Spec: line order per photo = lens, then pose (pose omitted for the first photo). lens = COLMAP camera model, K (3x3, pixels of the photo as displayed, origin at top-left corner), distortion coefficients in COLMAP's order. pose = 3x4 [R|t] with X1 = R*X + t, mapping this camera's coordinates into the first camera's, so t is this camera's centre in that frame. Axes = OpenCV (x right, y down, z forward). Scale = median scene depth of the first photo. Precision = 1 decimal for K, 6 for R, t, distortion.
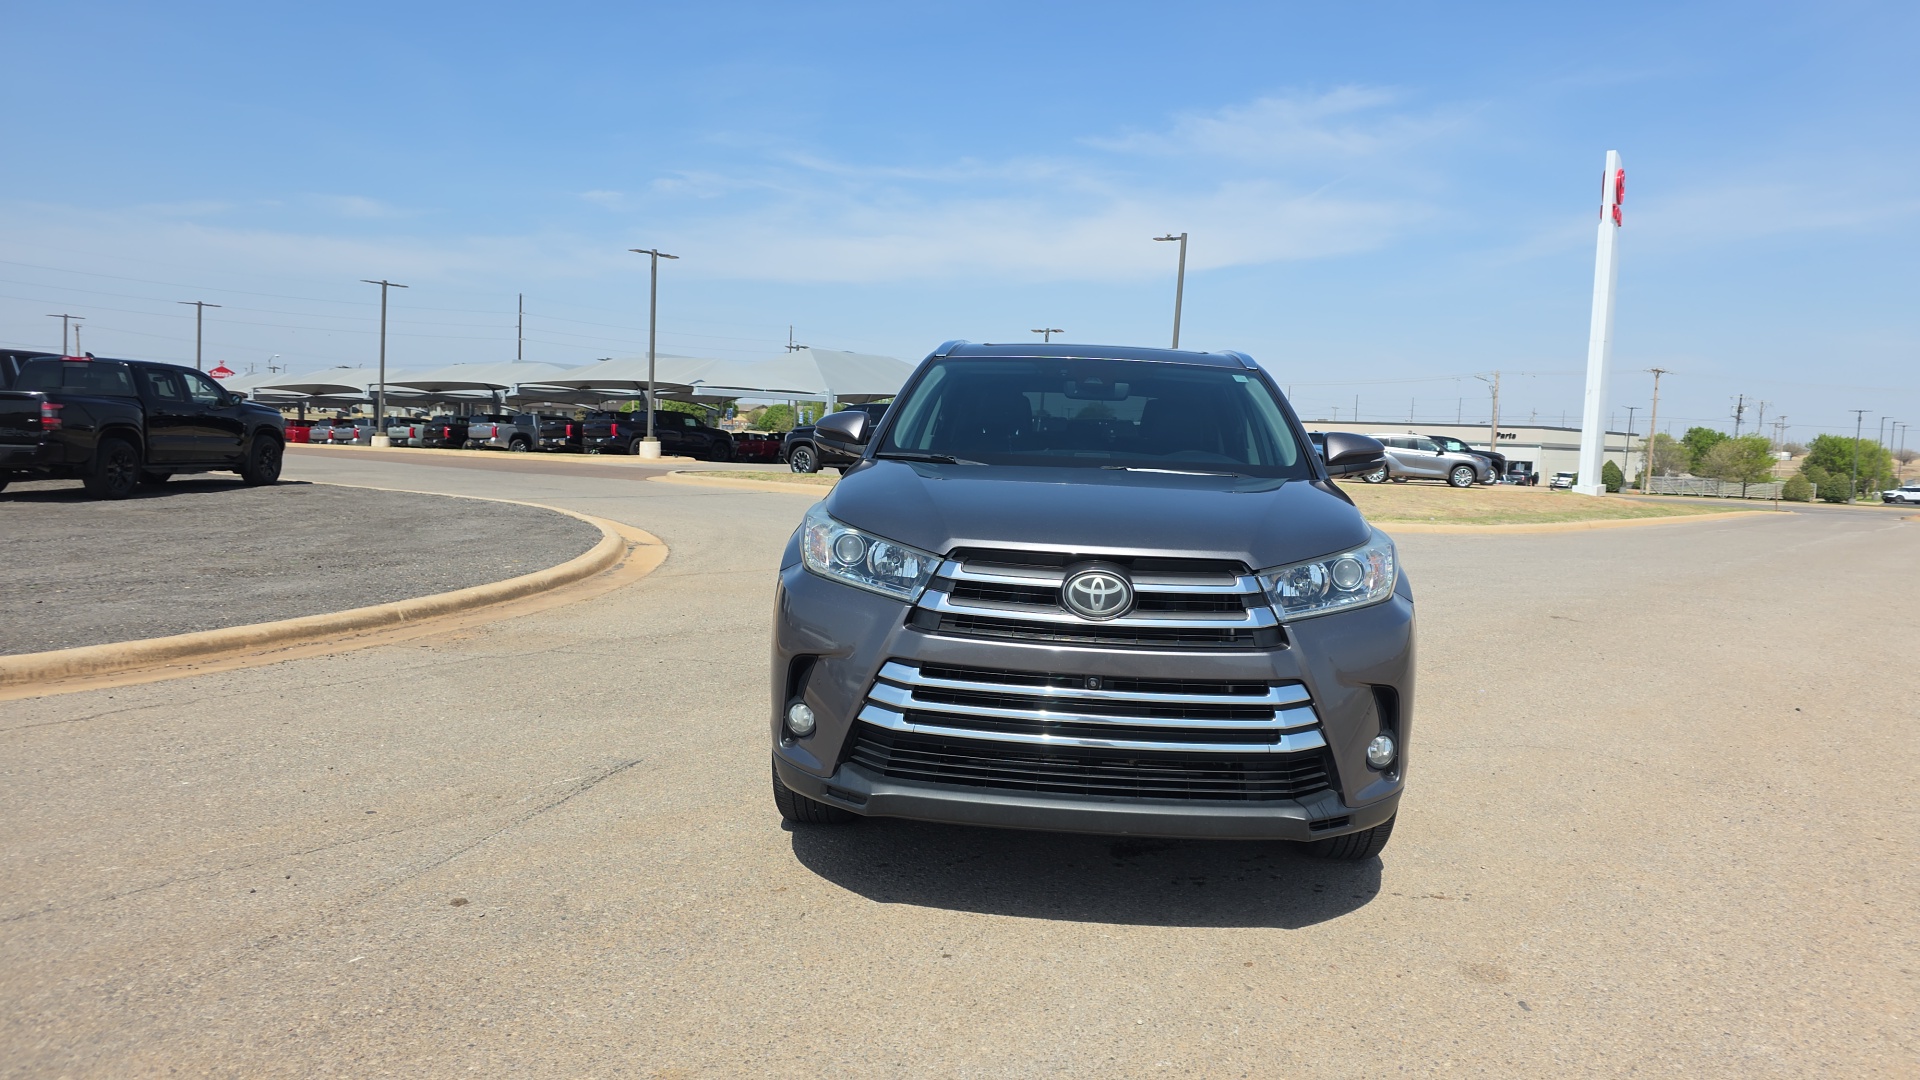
lens RADIAL K [[1295.8, 0, 1012.2], [0, 1295.8, 544.0], [0, 0, 1]] dist [0.041836, -0.041465]
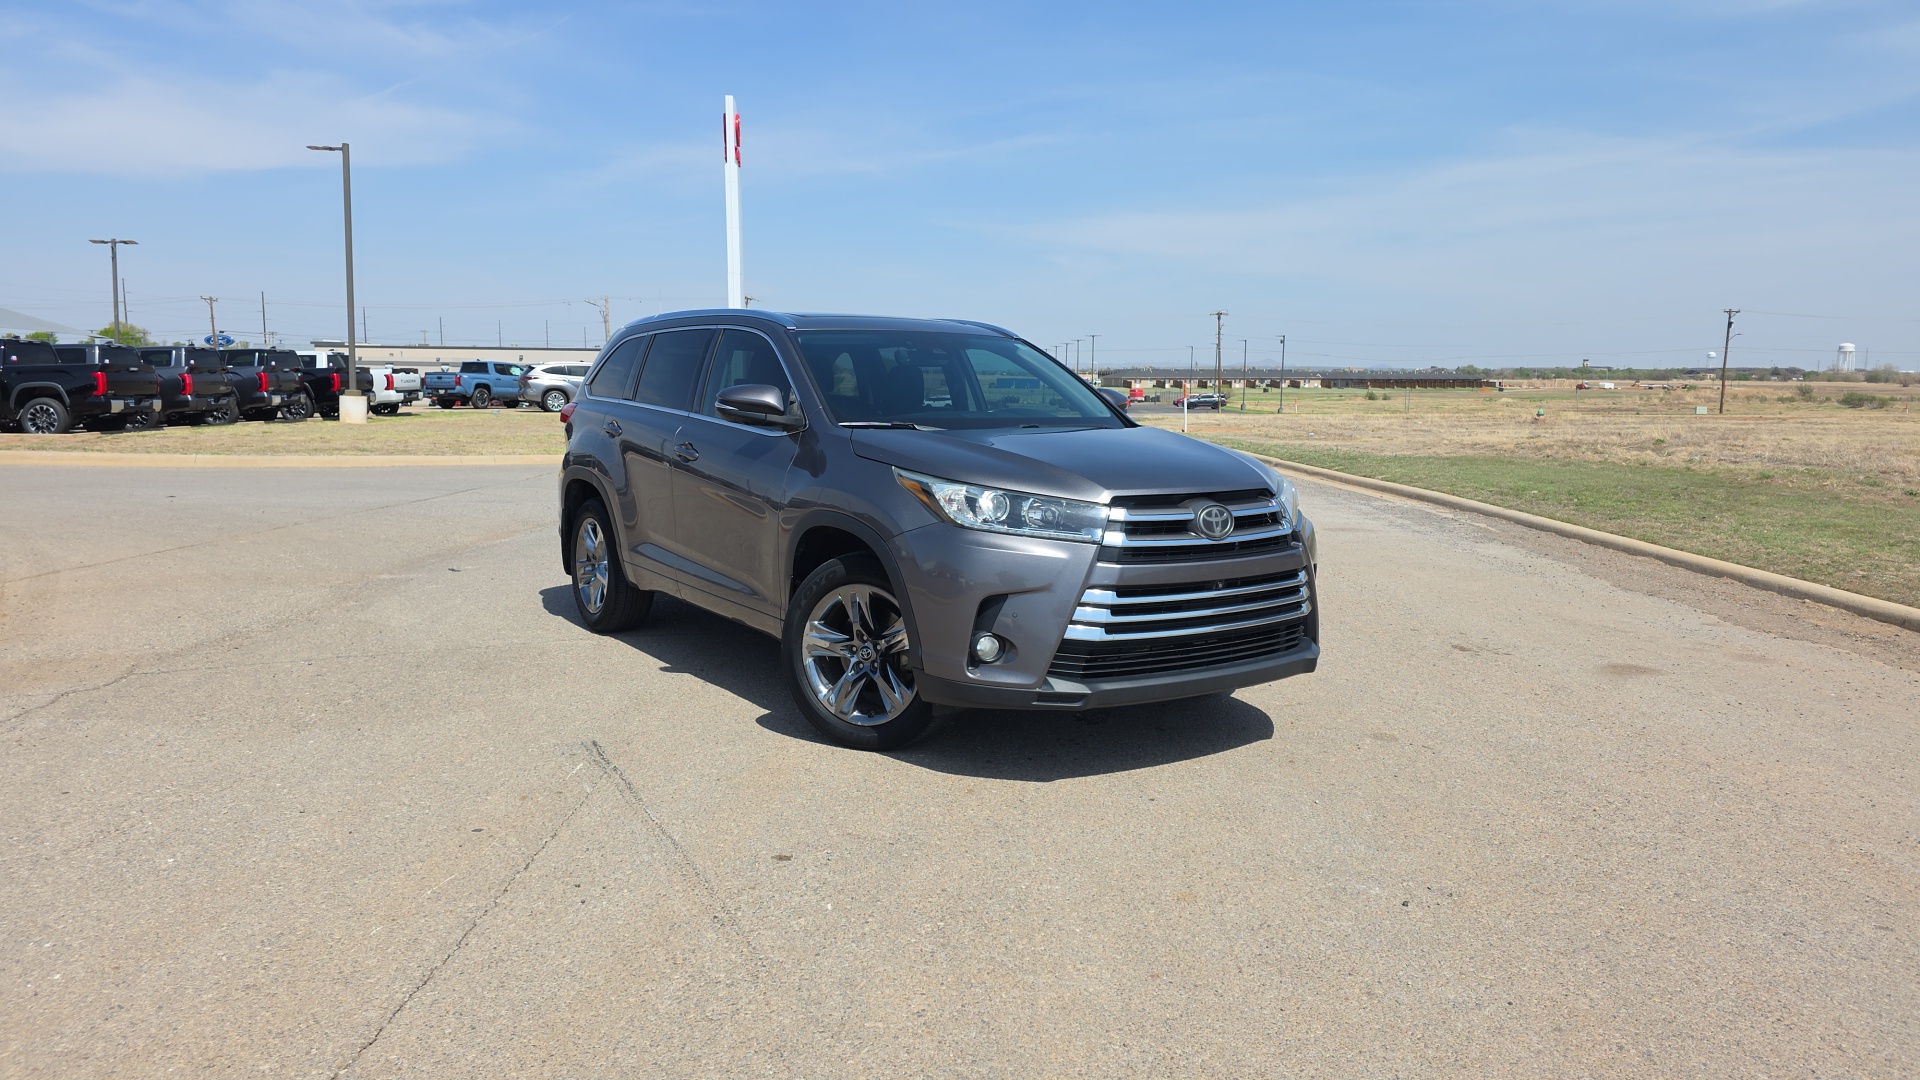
lens RADIAL K [[1295.8, 0, 960.7], [0, 1295.8, 548.7], [0, 0, 1]] dist [0.041836, -0.041465]
pose [[0.804245, -0.107564, 0.584483, -0.938167], [0.071303, 0.993845, 0.084787, -0.067124], [-0.590006, -0.026514, 0.806964, 0.041466]]
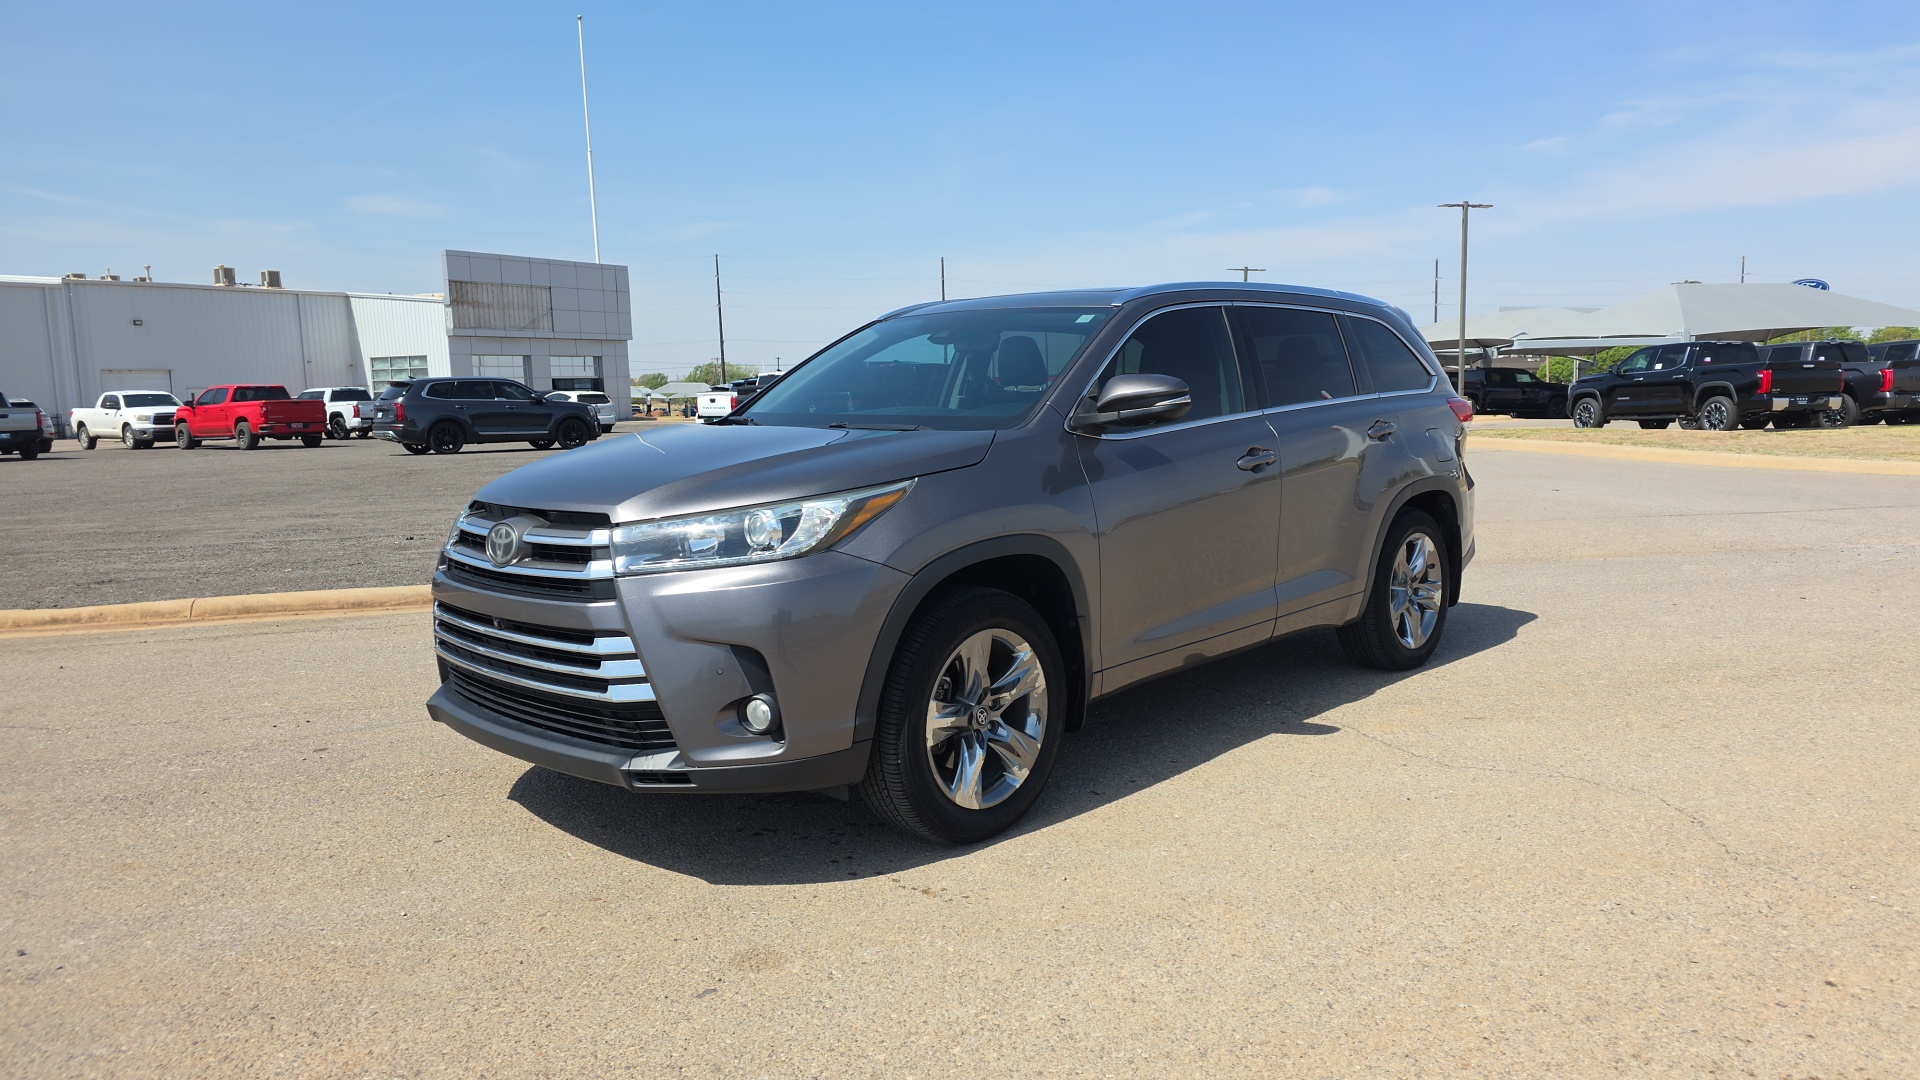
lens RADIAL K [[1284.1, 0, 992.7], [0, 1284.1, 567.7], [0, 0, 1]] dist [0.016490, -0.004624]
pose [[0.763726, 0.034164, -0.644636, 1.068516], [-0.003491, 0.998803, 0.048797, 0.004614], [0.645531, -0.035017, 0.762931, 0.416822]]
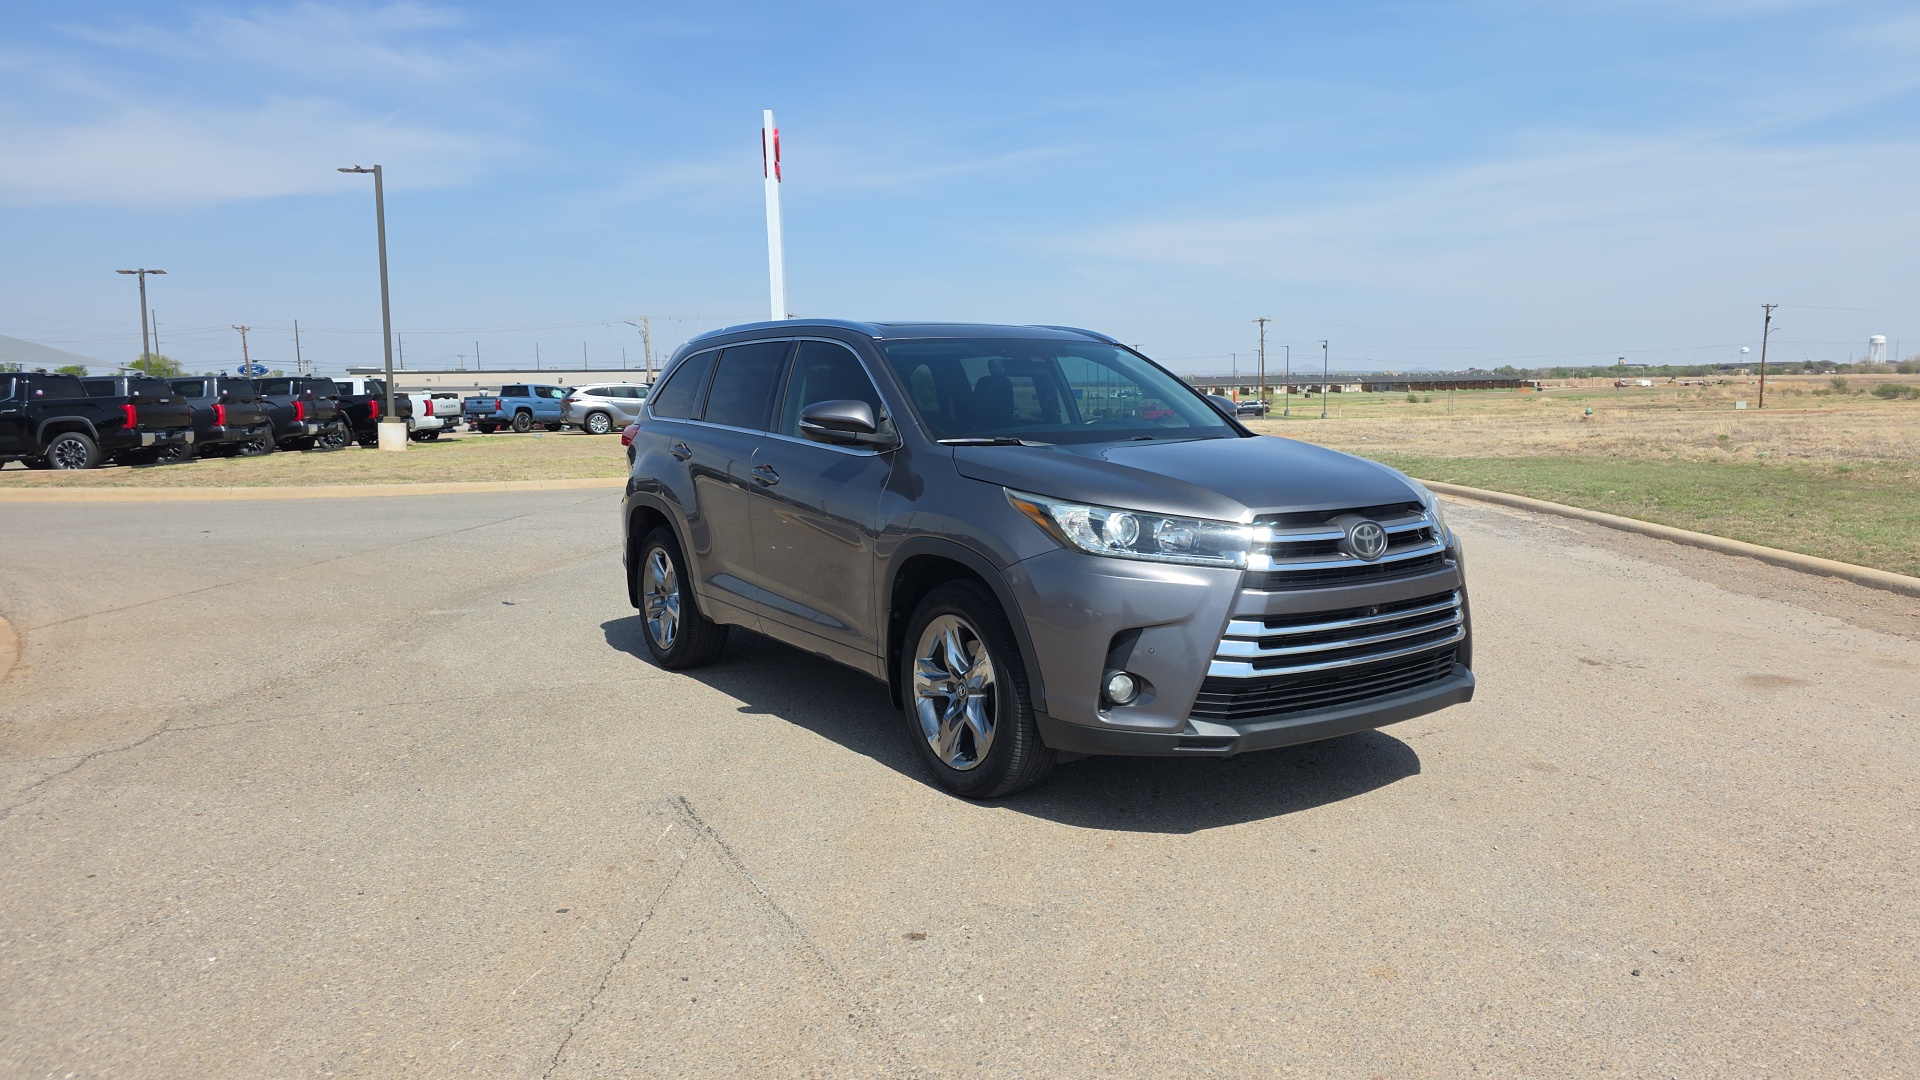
lens RADIAL K [[1295.8, 0, 1033.5], [0, 1295.8, 554.6], [0, 0, 1]] dist [0.041836, -0.041465]
pose [[0.789333, -0.125459, 0.601010, -0.921301], [0.095303, 0.992071, 0.081926, -0.077888], [-0.606523, -0.007389, 0.795031, 0.191456]]
